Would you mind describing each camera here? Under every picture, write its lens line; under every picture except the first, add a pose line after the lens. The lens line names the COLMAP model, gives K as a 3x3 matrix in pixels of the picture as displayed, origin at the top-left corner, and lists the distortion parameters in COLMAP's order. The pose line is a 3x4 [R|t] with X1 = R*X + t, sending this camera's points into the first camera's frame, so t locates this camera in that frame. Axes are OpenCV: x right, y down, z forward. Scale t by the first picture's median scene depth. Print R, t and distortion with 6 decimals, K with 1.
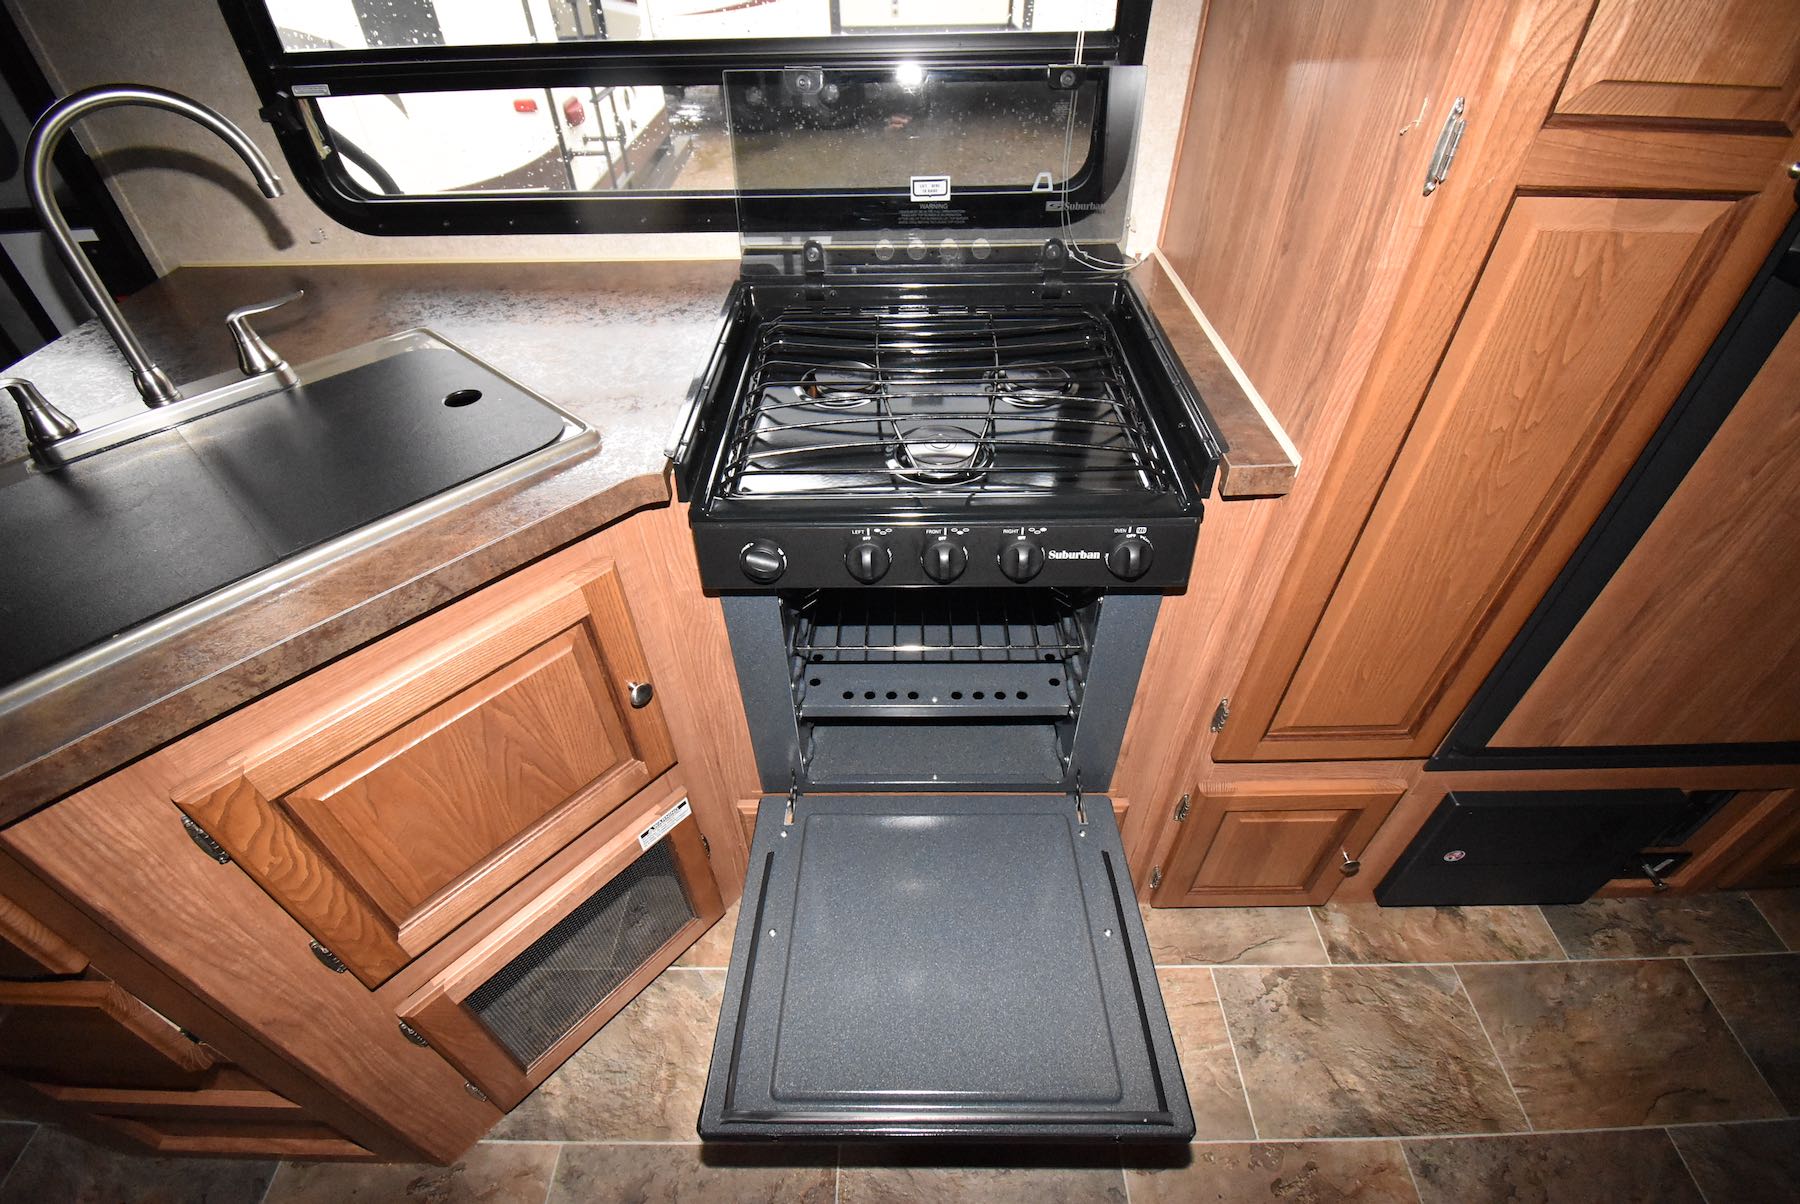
lens RADIAL K [[793.6, 0, 899.3], [0, 793.6, 604.1], [0, 0, 1]] dist [0.005446, -0.018128]
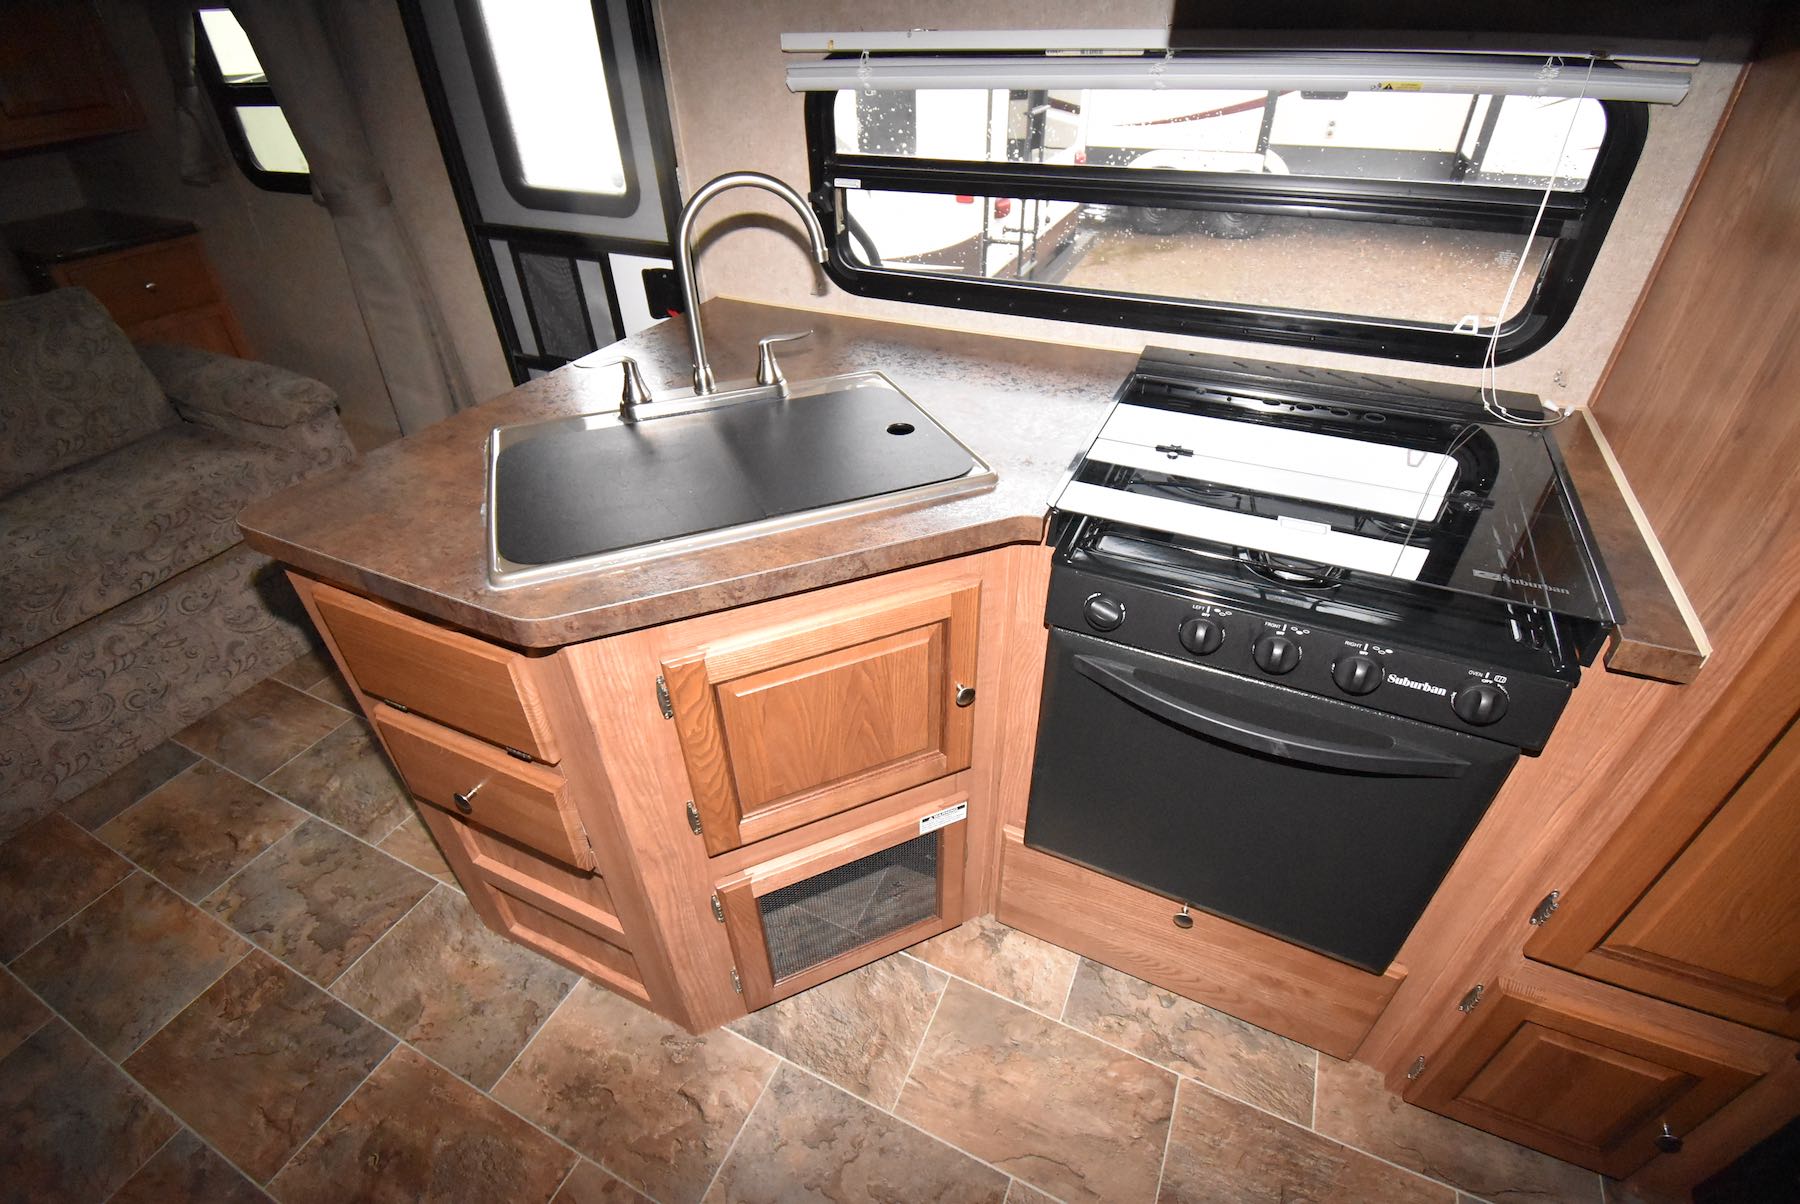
lens RADIAL K [[793.6, 0, 901.7], [0, 793.6, 603.4], [0, 0, 1]] dist [0.005446, -0.018128]
pose [[0.905862, 0.247935, -0.343427, -0.045176], [-0.279421, 0.959133, -0.044591, 0.061151], [0.318336, 0.136354, 0.938120, -0.143141]]
